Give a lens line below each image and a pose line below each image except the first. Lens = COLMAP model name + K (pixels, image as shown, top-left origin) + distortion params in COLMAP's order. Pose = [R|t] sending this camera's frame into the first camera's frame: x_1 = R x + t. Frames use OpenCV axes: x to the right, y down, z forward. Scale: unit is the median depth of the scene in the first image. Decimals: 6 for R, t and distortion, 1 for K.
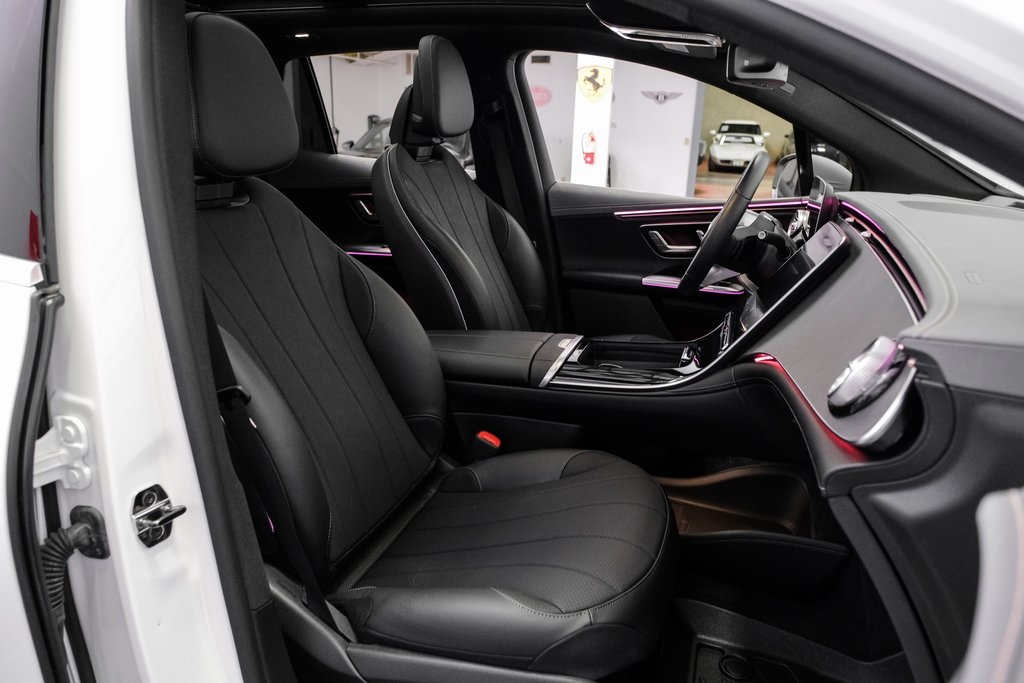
lens RADIAL K [[704.4, 0, 499.2], [0, 704.4, 333.8], [0, 0, 1]] dist [-0.022395, 0.005526]
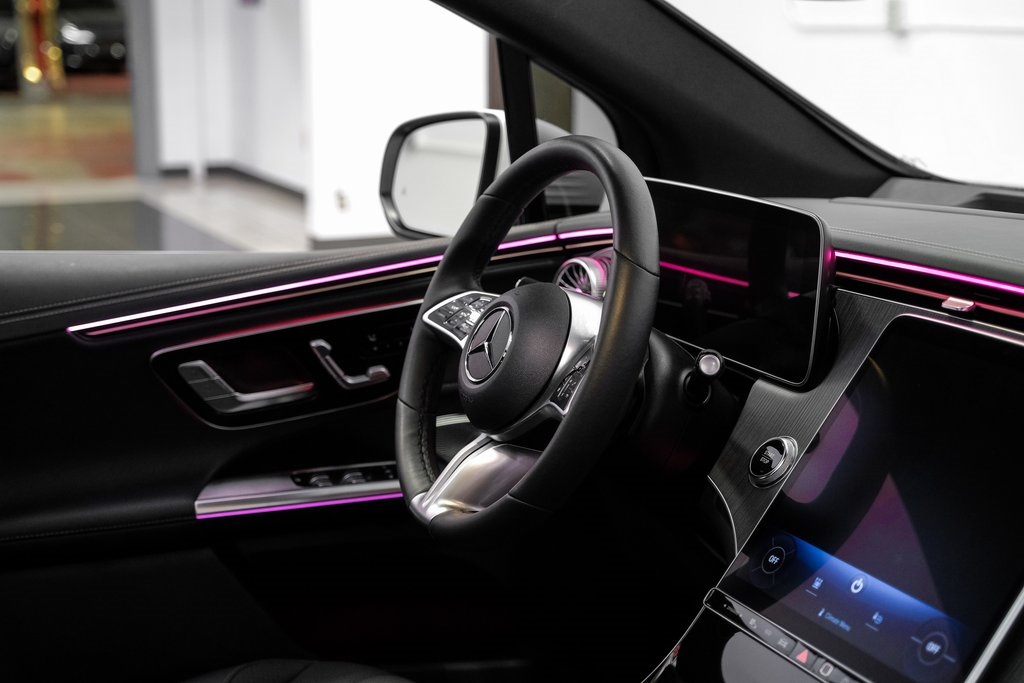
lens RADIAL K [[1625.0, 0, 508.1], [0, 1625.0, 341.3], [0, 0, 1]] dist [0.003675, 0.000000]
pose [[0.722454, -0.168836, 0.670489, -0.302375], [0.214873, 0.976536, 0.014375, -0.199224], [-0.657184, 0.133684, 0.741780, 0.448463]]
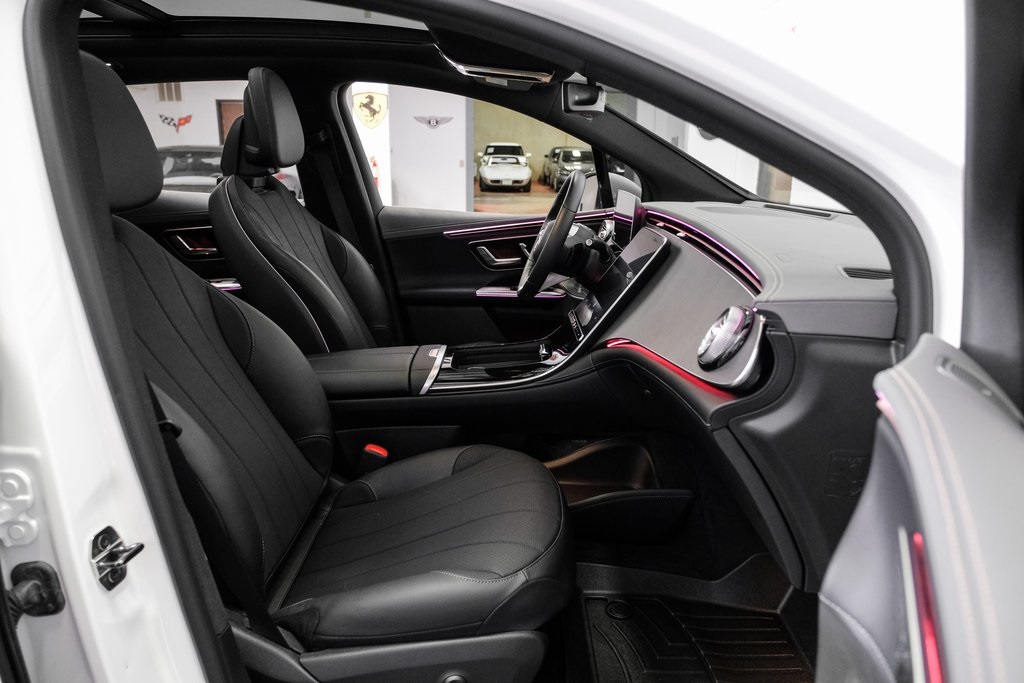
lens RADIAL K [[704.4, 0, 514.1], [0, 704.4, 344.0], [0, 0, 1]] dist [-0.022395, 0.005526]
pose [[0.943193, -0.106098, 0.314849, -0.137094], [0.111903, 0.993719, -0.000364, 0.014492], [-0.312833, 0.035576, 0.949142, -0.069455]]
